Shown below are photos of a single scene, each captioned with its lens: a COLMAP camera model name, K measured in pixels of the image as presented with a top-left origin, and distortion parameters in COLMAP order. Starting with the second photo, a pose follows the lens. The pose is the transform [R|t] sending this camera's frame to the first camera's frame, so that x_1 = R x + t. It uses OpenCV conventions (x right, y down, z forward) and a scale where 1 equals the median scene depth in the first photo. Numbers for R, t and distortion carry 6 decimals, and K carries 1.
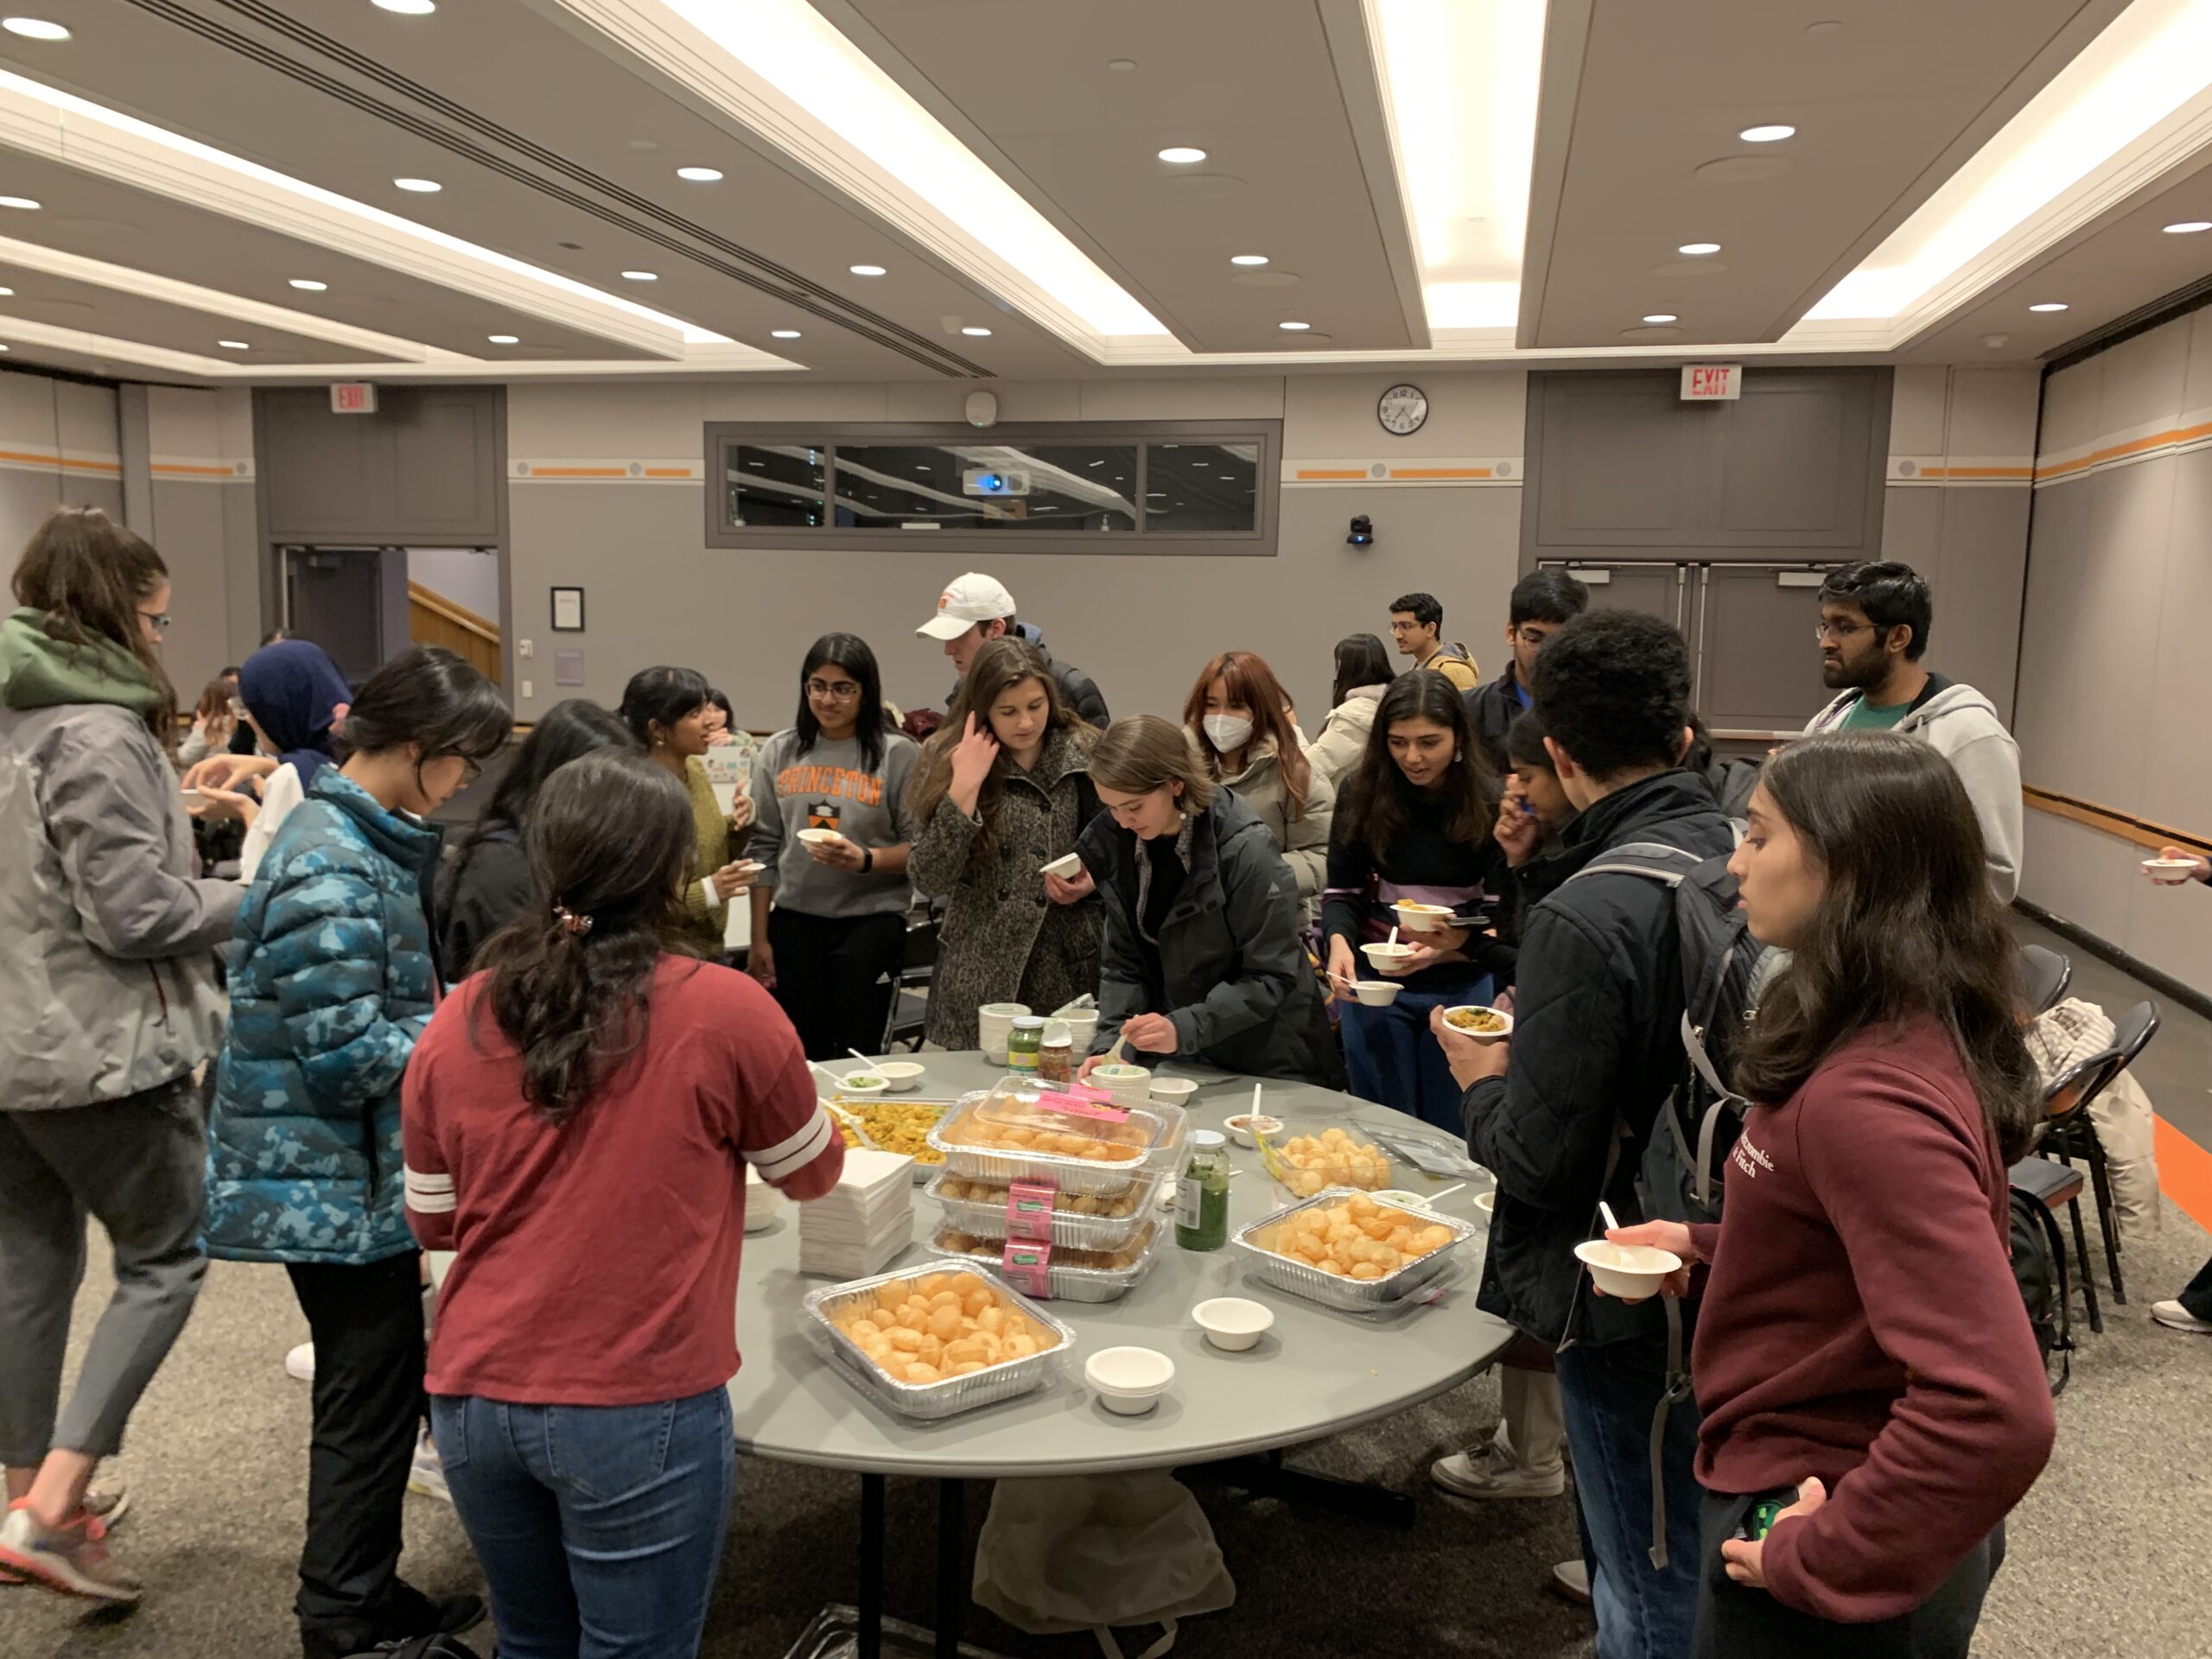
lens RADIAL K [[1677.2, 0, 1101.0], [0, 1677.2, 821.8], [0, 0, 1]] dist [0.099419, -0.079819]
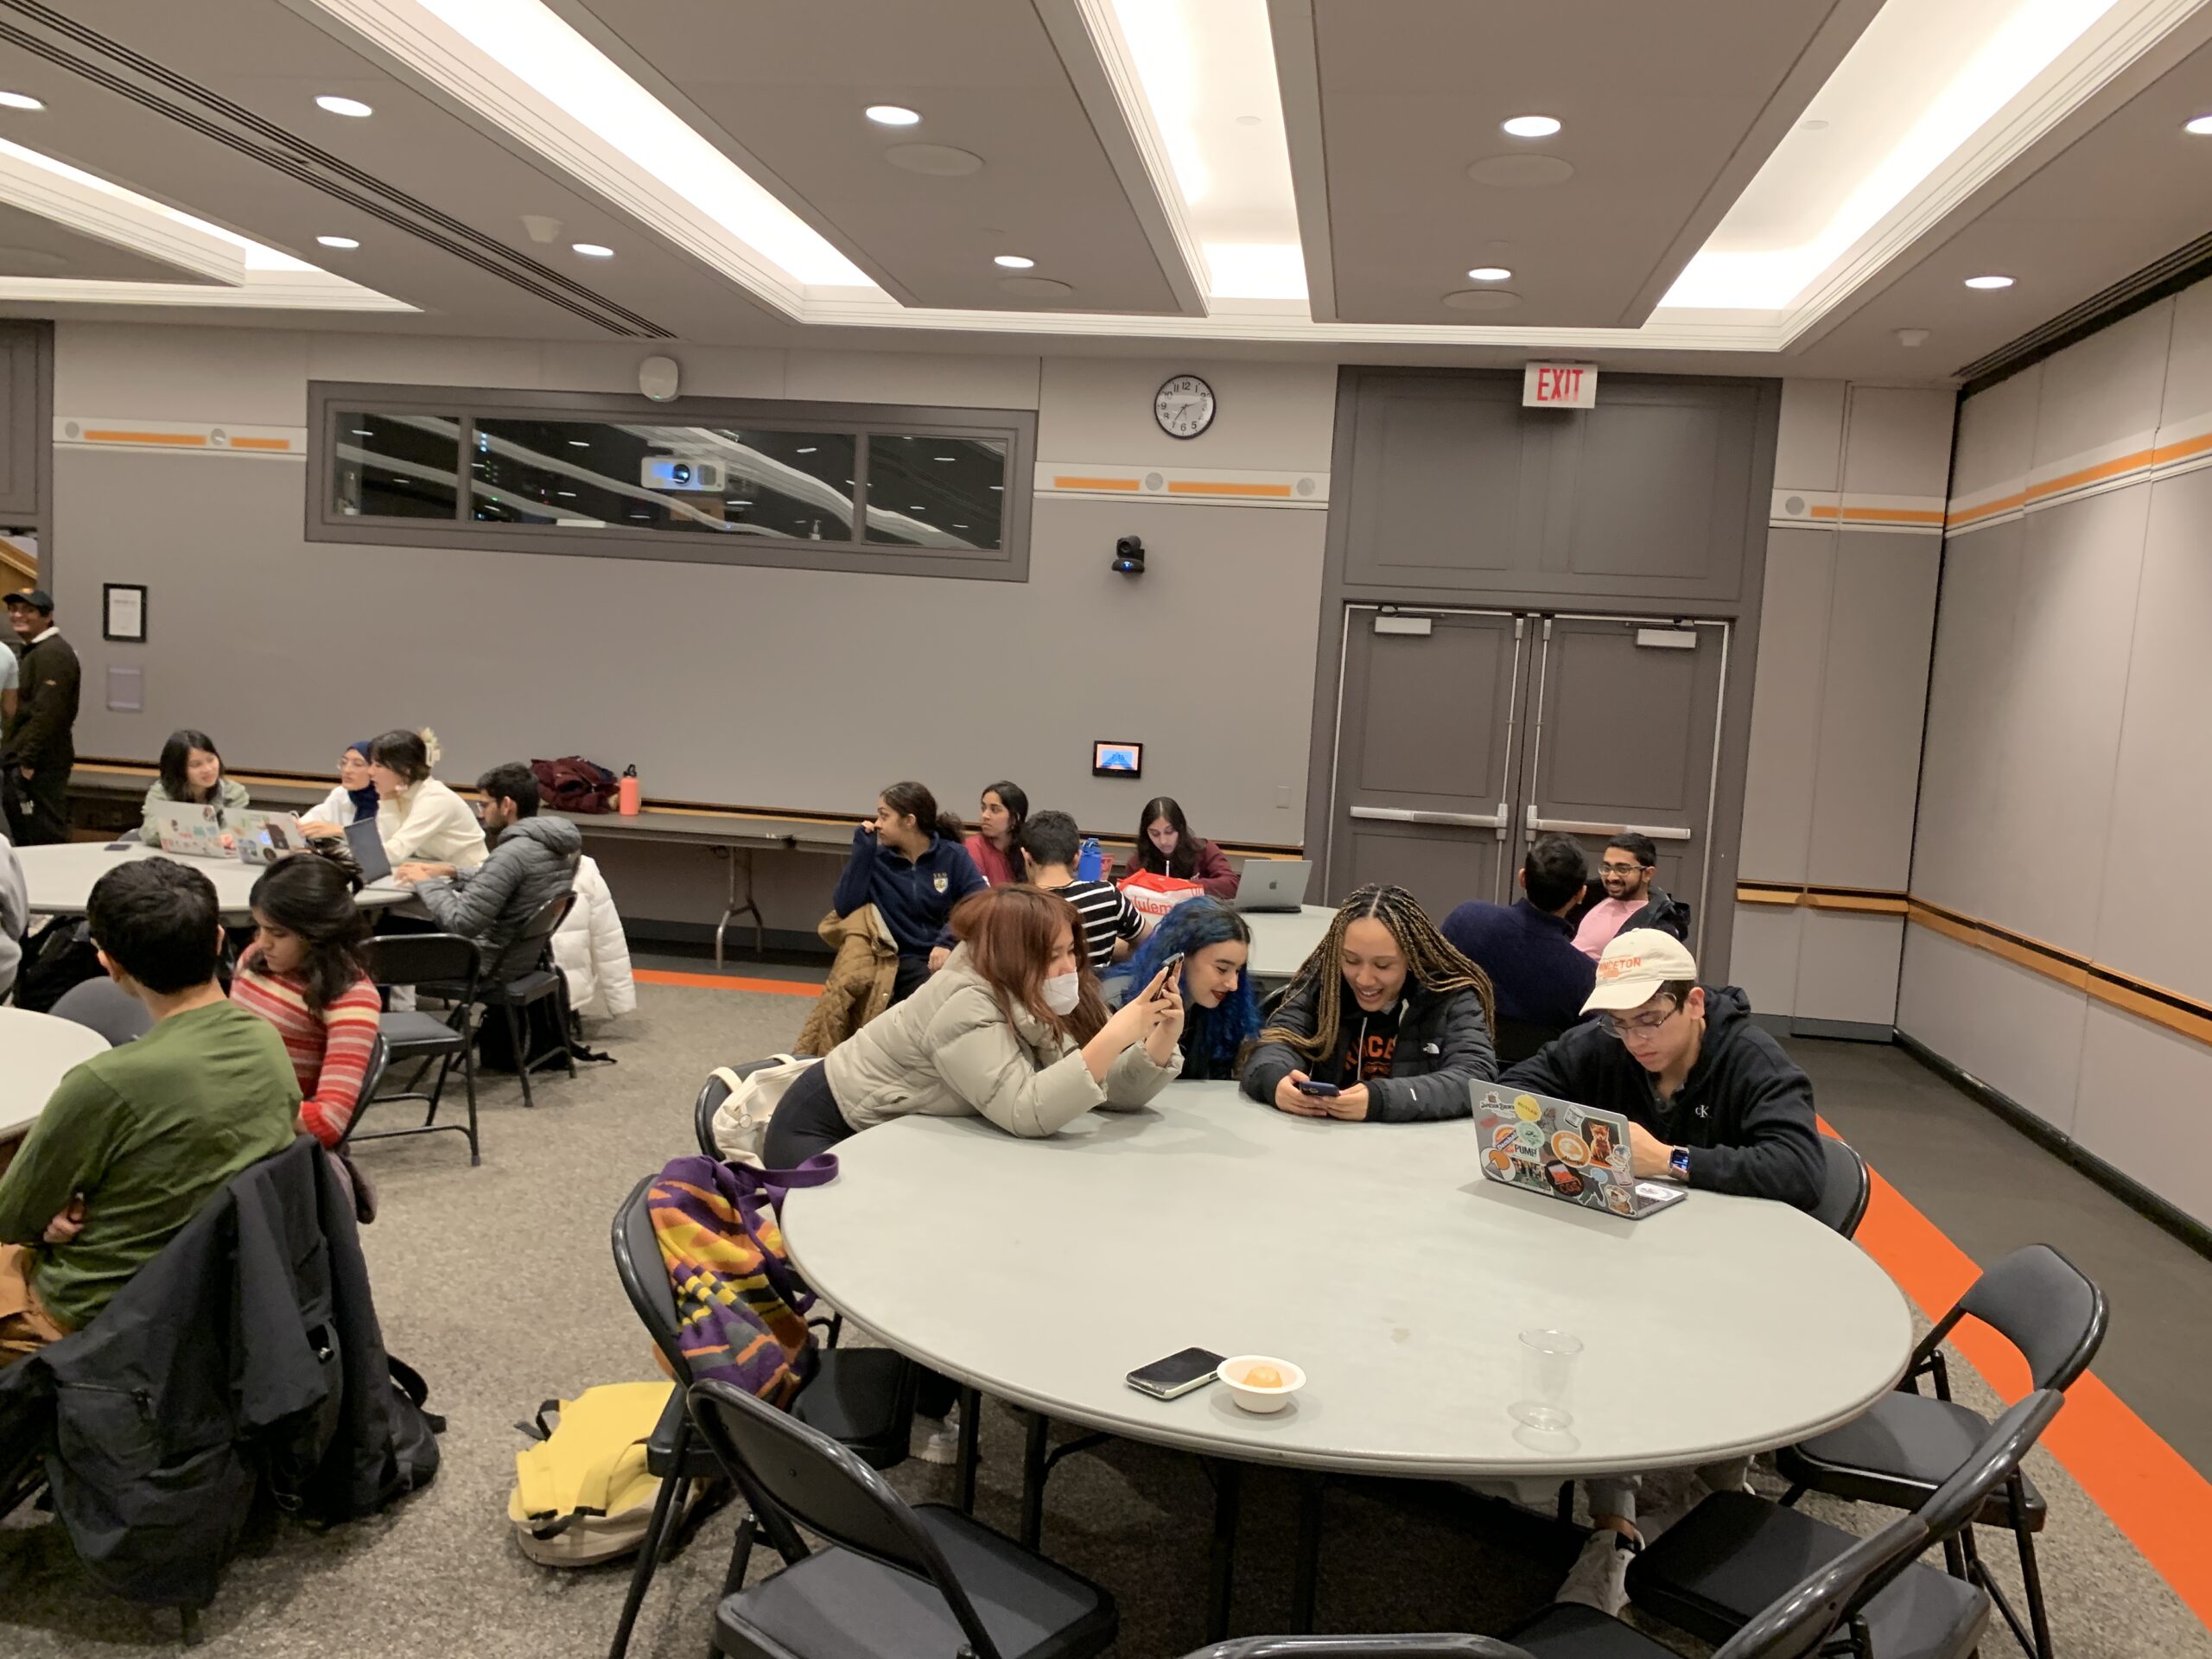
lens RADIAL K [[1687.0, 0, 1108.9], [0, 1687.0, 824.4], [0, 0, 1]] dist [0.187788, -0.246687]
pose [[0.996353, 0.032539, 0.078878, 0.085608], [-0.029873, 0.998950, -0.034745, -0.017751], [-0.079926, 0.032262, 0.996279, 0.207820]]
